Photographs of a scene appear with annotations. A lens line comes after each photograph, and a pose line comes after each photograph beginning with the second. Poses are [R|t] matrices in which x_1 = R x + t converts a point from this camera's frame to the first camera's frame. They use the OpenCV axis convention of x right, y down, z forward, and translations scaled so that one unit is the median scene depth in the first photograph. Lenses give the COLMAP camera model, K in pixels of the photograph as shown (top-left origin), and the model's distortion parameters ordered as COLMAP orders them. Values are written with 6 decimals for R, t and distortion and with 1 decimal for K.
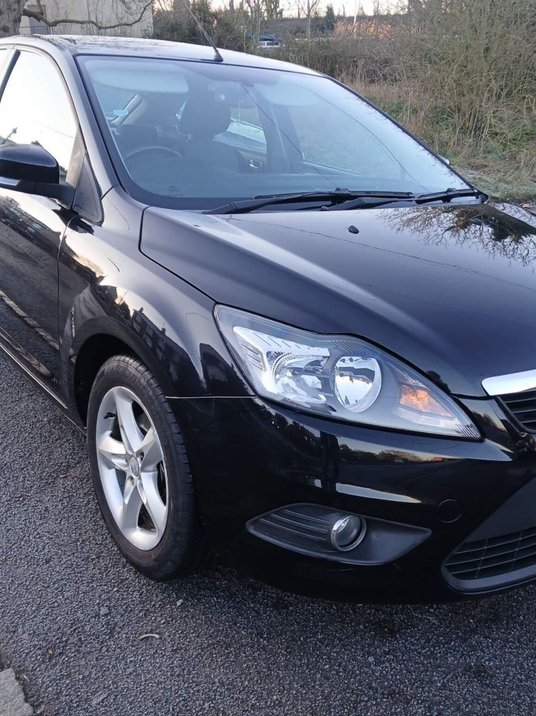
lens RADIAL K [[622.0, 0, 268.0], [0, 622.0, 358.0], [0, 0, 1]] dist [0.002986, -0.002453]
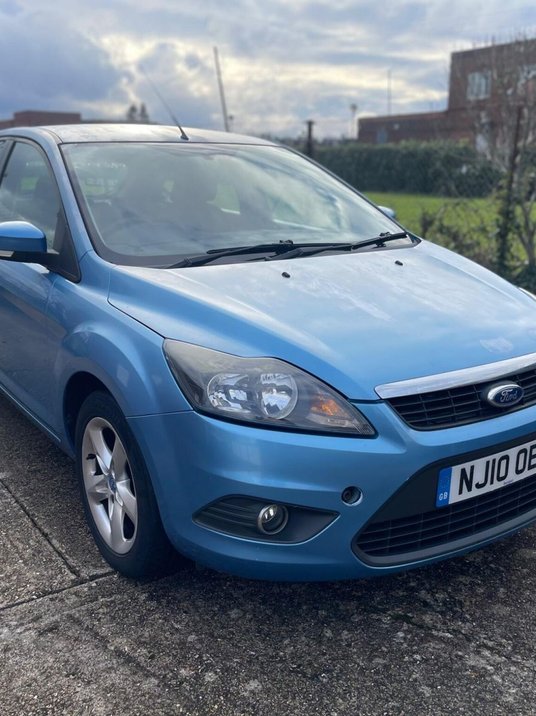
lens RADIAL K [[622.0, 0, 268.0], [0, 622.0, 358.0], [0, 0, 1]] dist [0.002986, -0.002453]
pose [[0.997760, -0.060687, -0.028149, 0.109711], [0.058312, 0.995196, -0.078643, 0.039146], [0.032787, 0.076825, 0.996505, -0.156538]]
